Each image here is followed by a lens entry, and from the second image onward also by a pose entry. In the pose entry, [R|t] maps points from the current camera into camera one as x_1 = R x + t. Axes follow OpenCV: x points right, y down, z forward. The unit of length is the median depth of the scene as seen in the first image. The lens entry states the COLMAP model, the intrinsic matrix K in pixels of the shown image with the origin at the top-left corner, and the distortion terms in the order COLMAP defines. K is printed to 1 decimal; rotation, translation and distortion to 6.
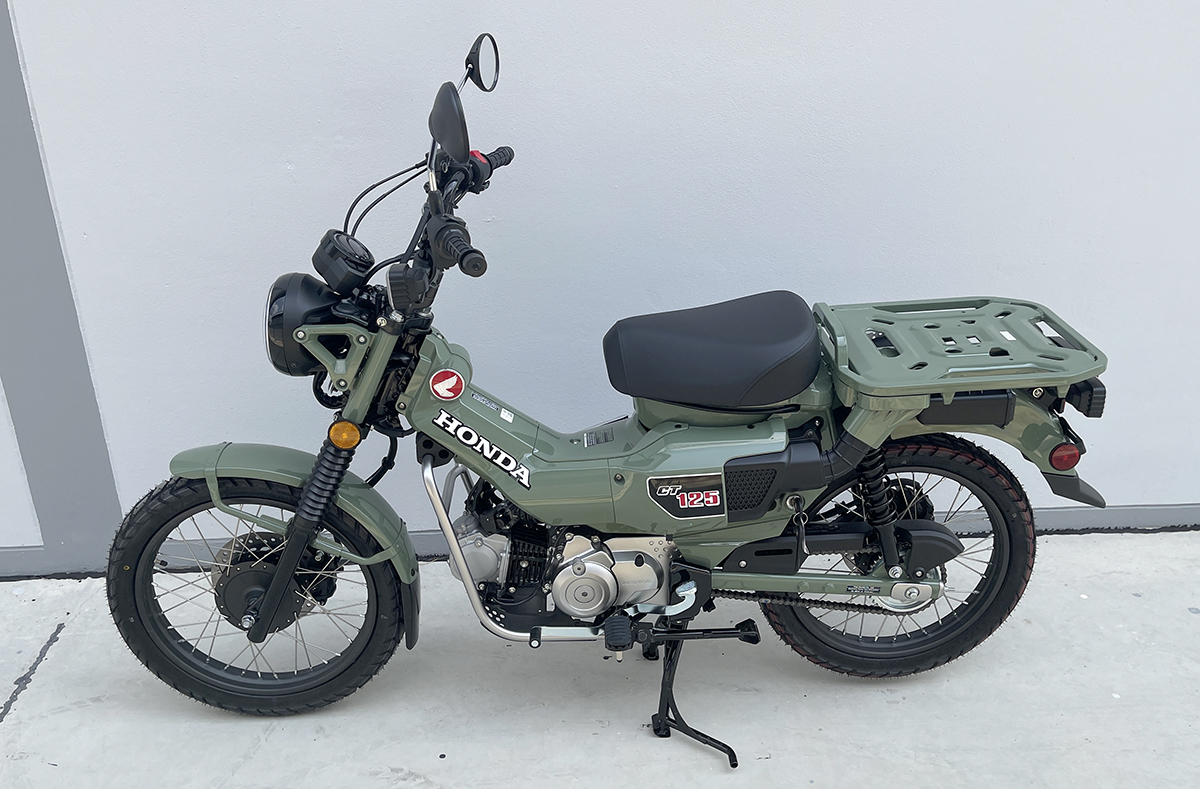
lens RADIAL K [[1058.2, 0, 639.0], [0, 1058.2, 397.0], [0, 0, 1]] dist [-0.000971, 0.005172]
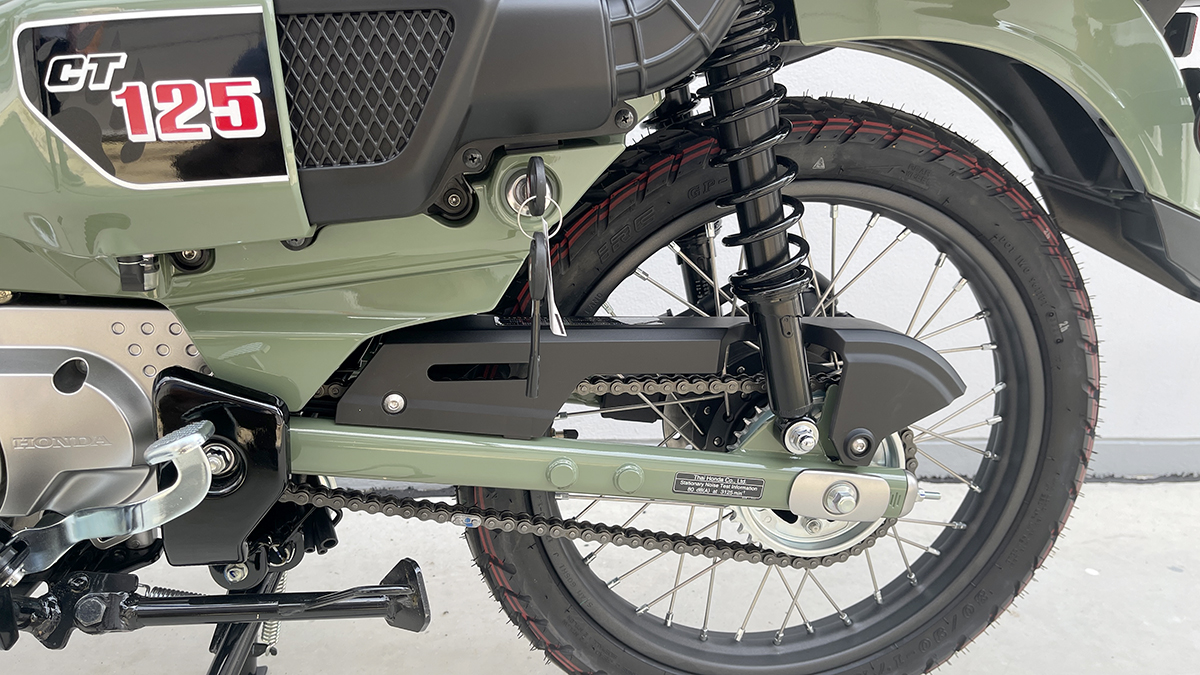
lens RADIAL K [[961.6, 0, 600.0], [0, 961.6, 337.5], [0, 0, 1]] dist [0.101305, -0.170680]
pose [[0.992463, 0.029606, 0.118914, 0.126743], [-0.014178, 0.991601, -0.128551, 0.175732], [-0.121721, 0.125897, 0.984548, 0.658017]]
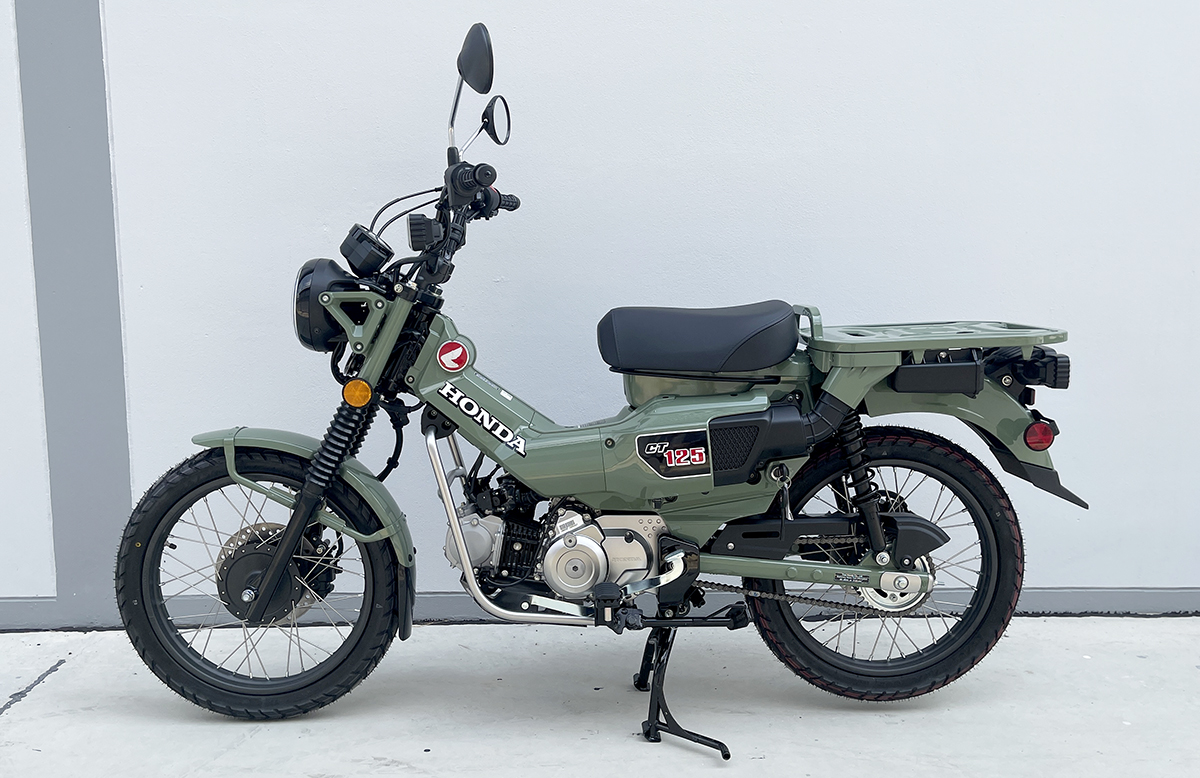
lens RADIAL K [[1021.7, 0, 600.0], [0, 1021.7, 389.0], [0, 0, 1]] dist [0.004474, -0.000013]
pose [[0.999102, 0.002561, -0.042302, 0.013283], [-0.014334, 0.959764, -0.280440, 0.287938], [0.039881, 0.280795, 0.958939, 0.006572]]
